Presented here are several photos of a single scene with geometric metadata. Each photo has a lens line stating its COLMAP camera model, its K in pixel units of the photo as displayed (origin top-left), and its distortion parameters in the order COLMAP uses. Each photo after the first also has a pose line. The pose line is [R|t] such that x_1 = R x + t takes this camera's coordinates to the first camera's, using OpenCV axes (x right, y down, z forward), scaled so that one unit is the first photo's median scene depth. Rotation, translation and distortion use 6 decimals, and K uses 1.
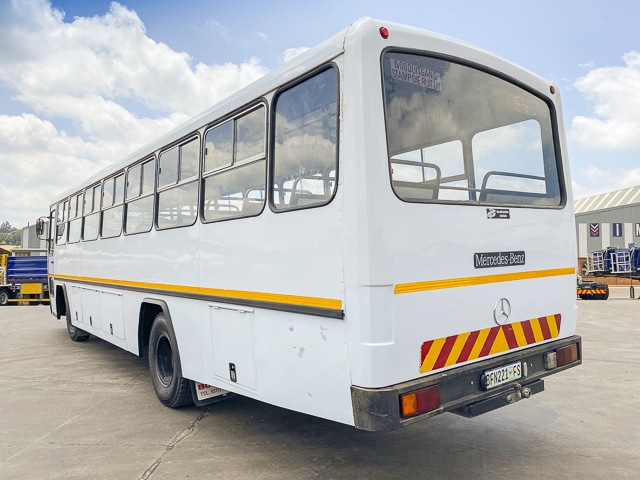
lens RADIAL K [[490.6, 0, 320.3], [0, 490.6, 239.0], [0, 0, 1]] dist [0.034865, -0.005100]
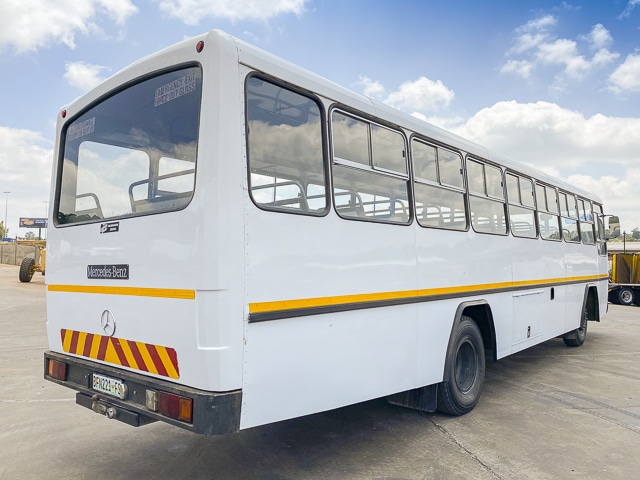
lens RADIAL K [[490.6, 0, 319.9], [0, 490.6, 245.9], [0, 0, 1]] dist [0.034865, -0.005100]
pose [[0.184954, -0.015972, -0.982617, 1.452944], [0.022275, 0.999679, -0.012057, 0.008794], [0.982495, -0.019658, 0.185251, 1.238997]]
